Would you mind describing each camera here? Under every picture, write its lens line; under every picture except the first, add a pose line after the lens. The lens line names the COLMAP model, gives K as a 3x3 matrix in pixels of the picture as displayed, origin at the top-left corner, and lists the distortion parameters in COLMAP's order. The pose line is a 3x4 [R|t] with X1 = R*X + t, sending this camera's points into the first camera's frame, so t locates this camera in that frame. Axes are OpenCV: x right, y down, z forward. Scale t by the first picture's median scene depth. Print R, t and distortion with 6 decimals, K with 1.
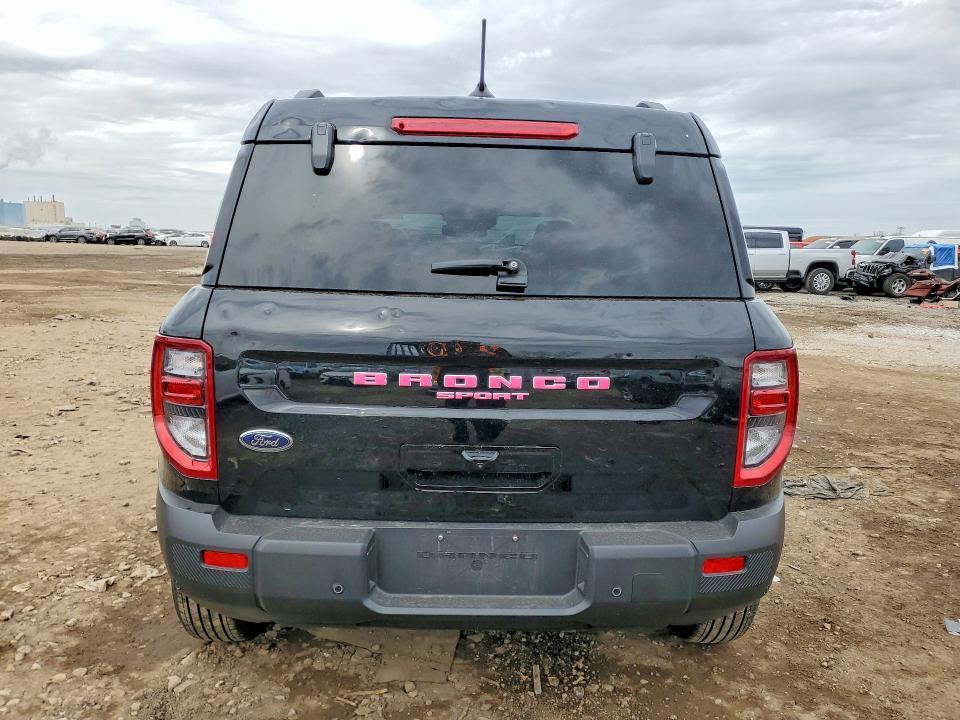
lens RADIAL K [[738.9, 0, 480.0], [0, 738.9, 360.0], [0, 0, 1]] dist [0.030497, 0.002255]
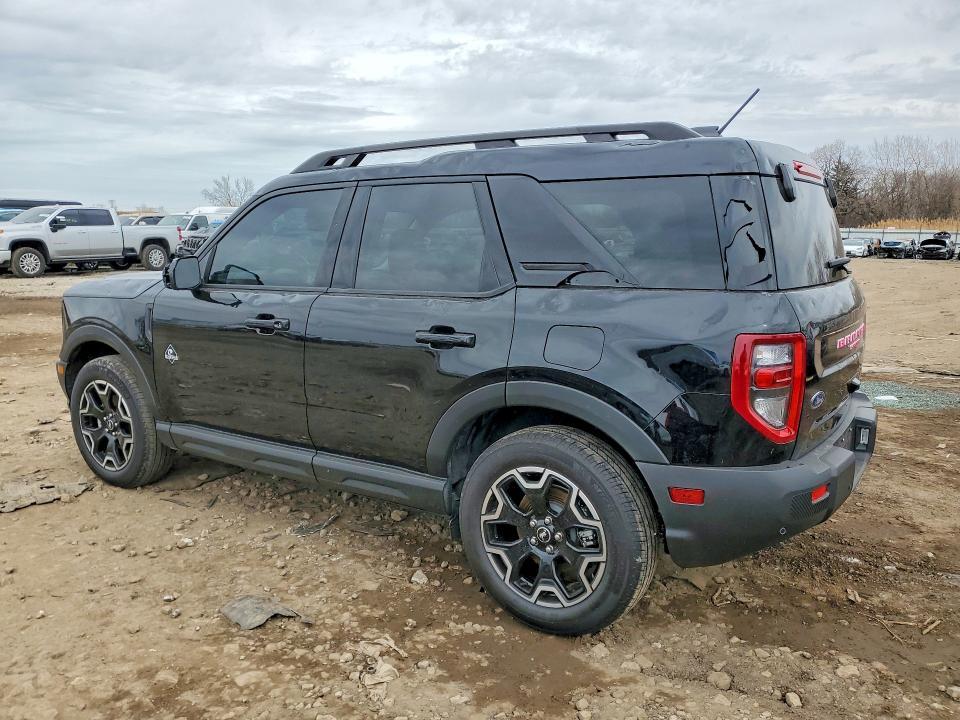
lens RADIAL K [[754.2, 0, 480.0], [0, 754.2, 360.0], [0, 0, 1]] dist [0.019705, 0.004361]
pose [[0.584981, -0.158571, 0.795395, -0.879163], [0.134127, 0.986112, 0.097949, -0.081968], [-0.799880, 0.049386, 0.598125, 0.347495]]
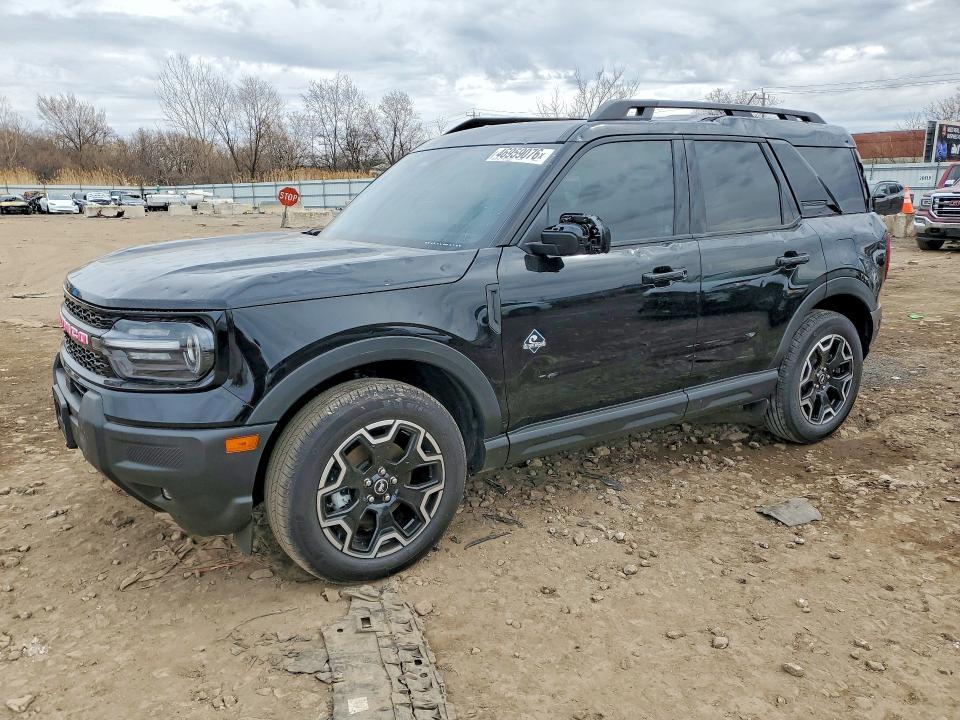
lens RADIAL K [[714.2, 0, 479.3], [0, 714.2, 376.5], [0, 0, 1]] dist [0.004451, 0.000468]
pose [[-0.510469, -0.241529, 0.825279, -0.916370], [0.124413, 0.928899, 0.348809, -0.287598], [-0.850848, 0.280732, -0.444125, 1.708989]]
